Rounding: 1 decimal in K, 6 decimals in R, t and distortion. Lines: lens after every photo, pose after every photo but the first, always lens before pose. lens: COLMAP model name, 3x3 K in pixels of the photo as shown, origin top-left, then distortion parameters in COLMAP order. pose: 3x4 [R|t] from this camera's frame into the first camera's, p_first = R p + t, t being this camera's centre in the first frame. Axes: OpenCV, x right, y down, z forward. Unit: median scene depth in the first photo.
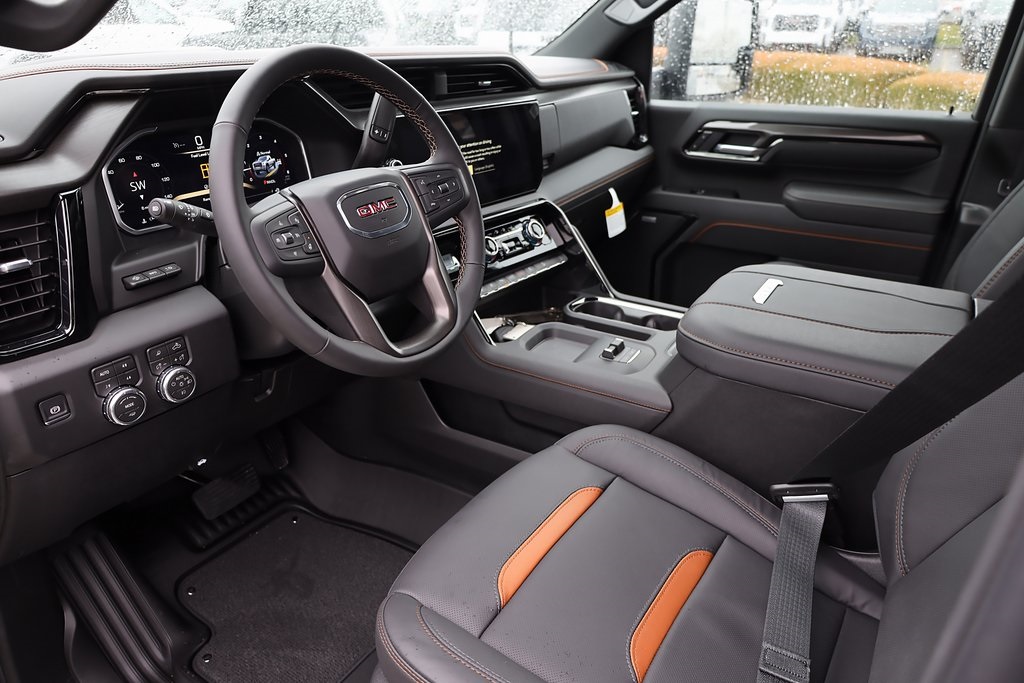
lens RADIAL K [[711.6, 0, 532.3], [0, 711.6, 342.7], [0, 0, 1]] dist [-0.013454, -0.001672]
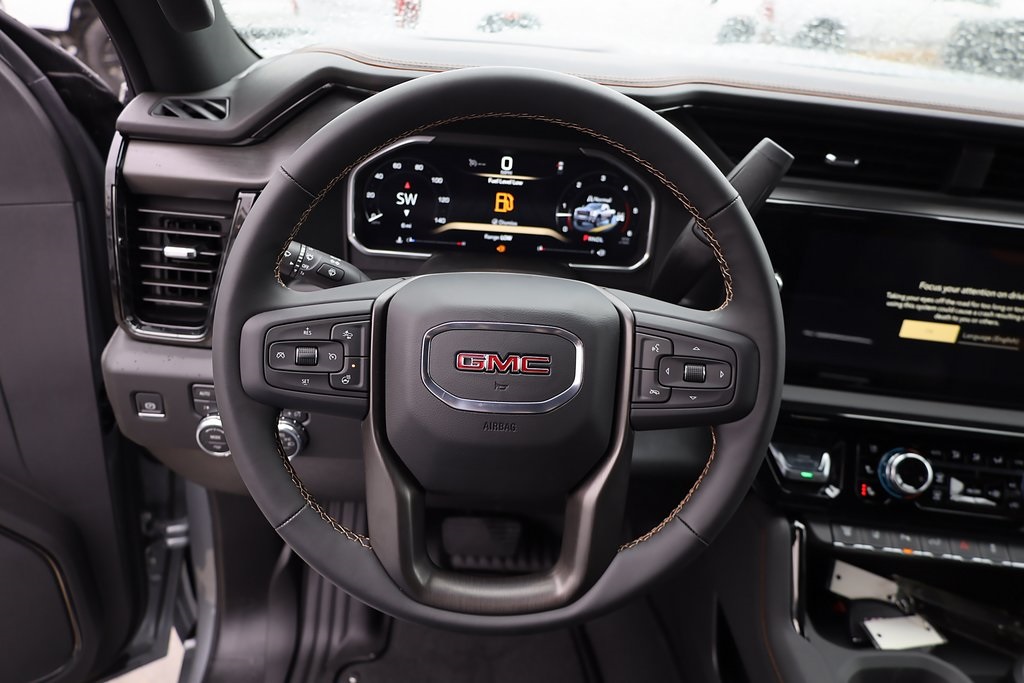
lens RADIAL K [[711.6, 0, 515.8], [0, 711.6, 338.3], [0, 0, 1]] dist [-0.013454, -0.001672]
pose [[0.527286, 0.435214, -0.729766, 0.127697], [-0.413626, 0.881703, 0.226963, -0.222357], [0.742215, 0.182176, 0.644926, 0.412722]]
